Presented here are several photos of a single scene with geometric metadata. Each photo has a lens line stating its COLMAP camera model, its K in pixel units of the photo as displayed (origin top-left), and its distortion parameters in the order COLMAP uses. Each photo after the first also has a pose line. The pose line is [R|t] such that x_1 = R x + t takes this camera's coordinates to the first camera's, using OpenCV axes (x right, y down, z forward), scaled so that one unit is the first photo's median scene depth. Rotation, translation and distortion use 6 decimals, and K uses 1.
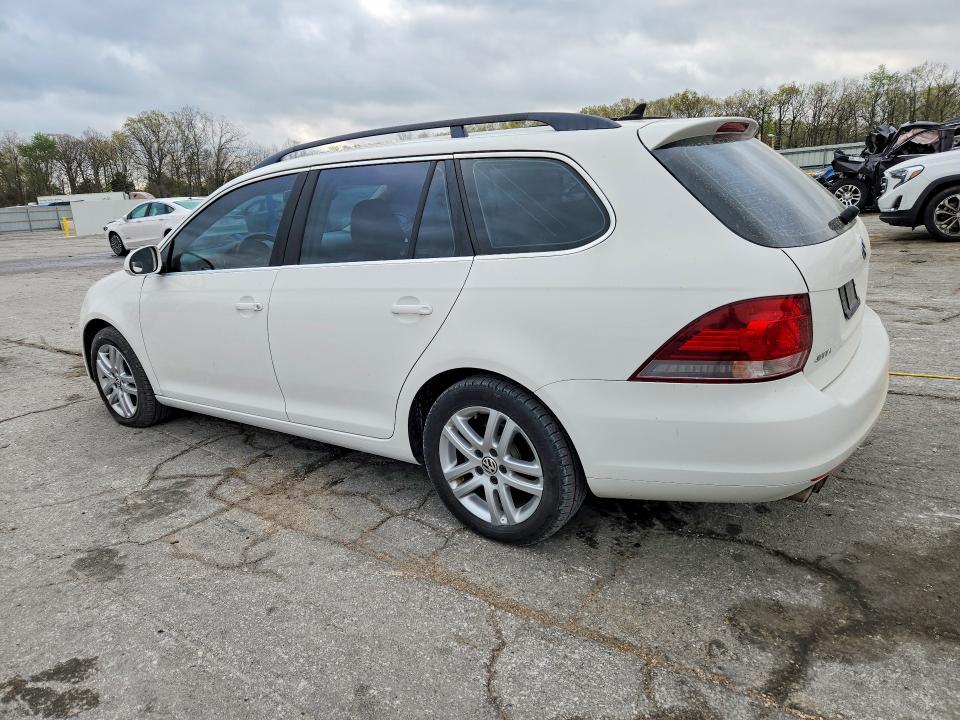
lens RADIAL K [[638.7, 0, 478.2], [0, 638.7, 361.1], [0, 0, 1]] dist [0.051973, -0.038461]
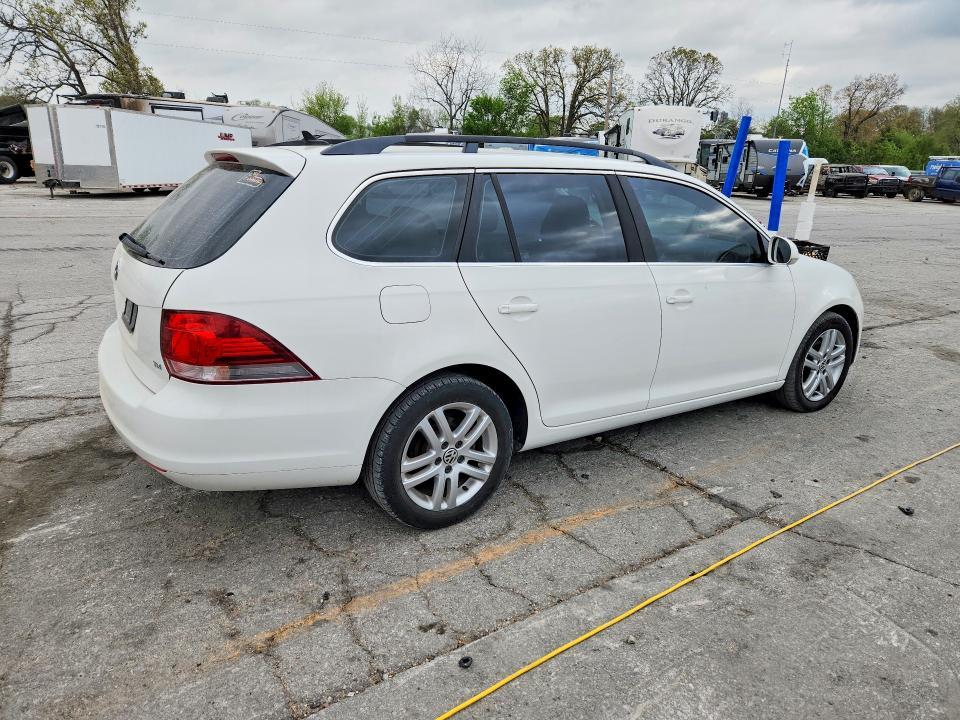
lens RADIAL K [[638.7, 0, 478.2], [0, 638.7, 361.1], [0, 0, 1]] dist [0.051973, -0.038461]
pose [[-0.350542, 0.328703, -0.876969, 1.326936], [-0.262135, 0.864523, 0.428818, -0.652855], [0.899114, 0.380203, -0.216887, 1.753151]]
